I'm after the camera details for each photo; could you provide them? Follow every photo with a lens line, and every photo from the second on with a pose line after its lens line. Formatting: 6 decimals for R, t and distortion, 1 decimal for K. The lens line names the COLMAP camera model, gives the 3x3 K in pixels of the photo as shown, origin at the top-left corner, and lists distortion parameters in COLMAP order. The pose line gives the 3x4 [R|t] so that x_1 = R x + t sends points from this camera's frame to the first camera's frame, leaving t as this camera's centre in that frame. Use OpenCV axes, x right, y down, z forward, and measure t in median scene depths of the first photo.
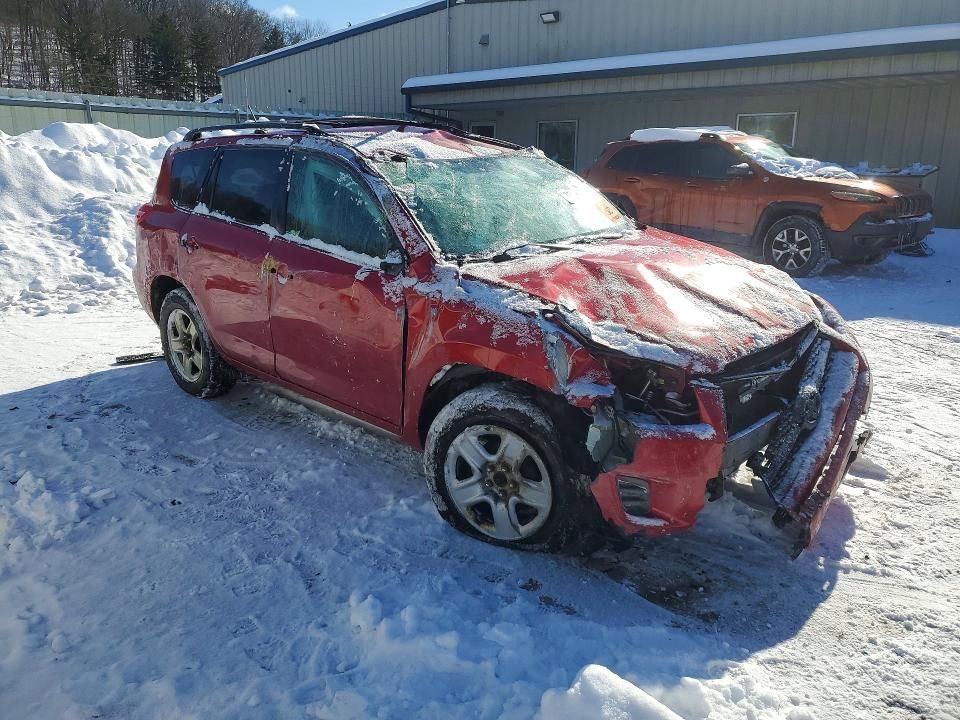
lens RADIAL K [[737.7, 0, 476.1], [0, 737.7, 354.8], [0, 0, 1]] dist [0.034248, 0.005267]
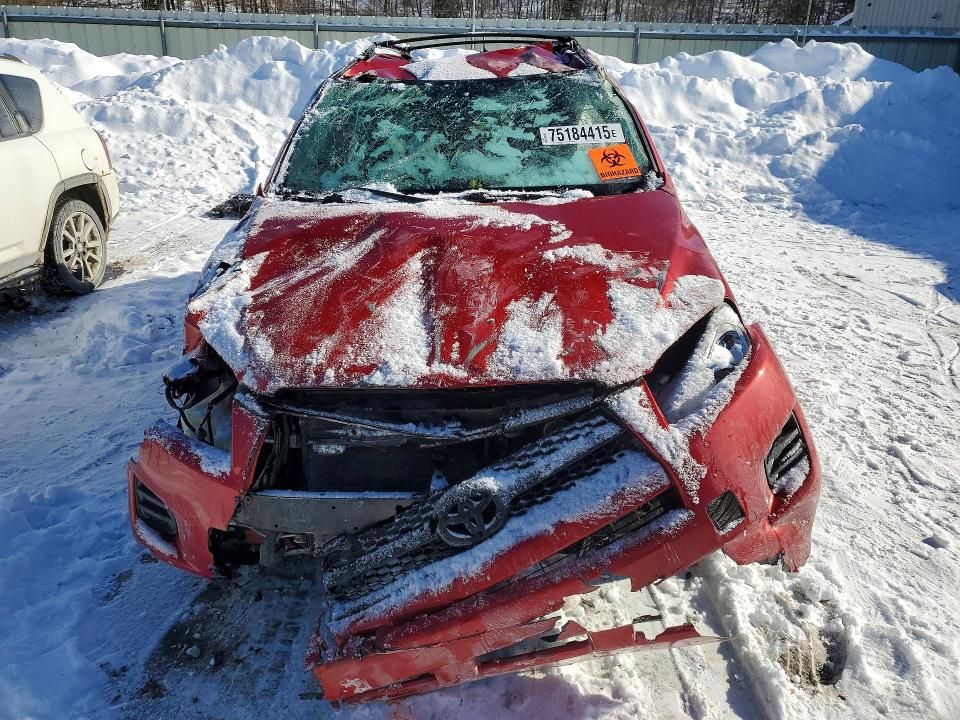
lens RADIAL K [[737.7, 0, 478.6], [0, 737.7, 368.4], [0, 0, 1]] dist [0.034248, 0.005267]
pose [[0.684787, 0.281601, -0.672137, 0.768561], [-0.213471, 0.959378, 0.184456, -0.141506], [0.696776, 0.017169, 0.717083, 0.535402]]
